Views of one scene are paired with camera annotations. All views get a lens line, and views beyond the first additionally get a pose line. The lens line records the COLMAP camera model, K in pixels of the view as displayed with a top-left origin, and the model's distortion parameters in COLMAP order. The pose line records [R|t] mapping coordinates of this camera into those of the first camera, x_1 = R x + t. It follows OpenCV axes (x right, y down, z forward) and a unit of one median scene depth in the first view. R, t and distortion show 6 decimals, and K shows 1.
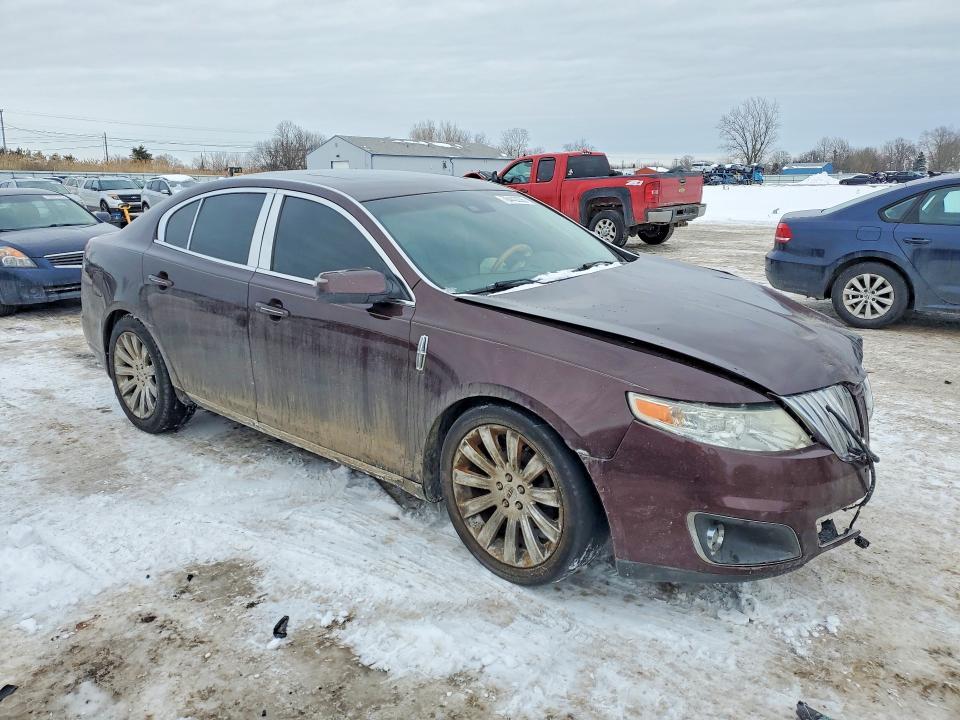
lens RADIAL K [[730.9, 0, 484.3], [0, 730.9, 355.7], [0, 0, 1]] dist [0.008941, 0.027760]
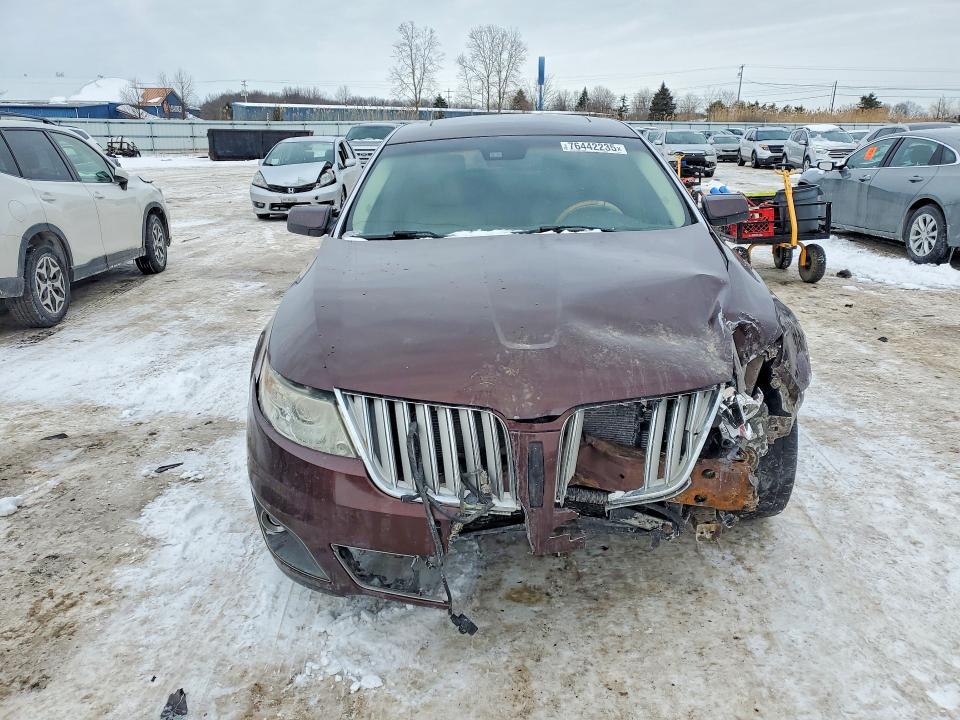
lens RADIAL K [[730.9, 0, 477.8], [0, 730.9, 364.3], [0, 0, 1]] dist [0.008941, 0.027760]
pose [[0.644824, 0.237080, -0.726633, 1.068072], [-0.183158, 0.970908, 0.154243, -0.131109], [0.742061, 0.033629, 0.669488, 0.533870]]
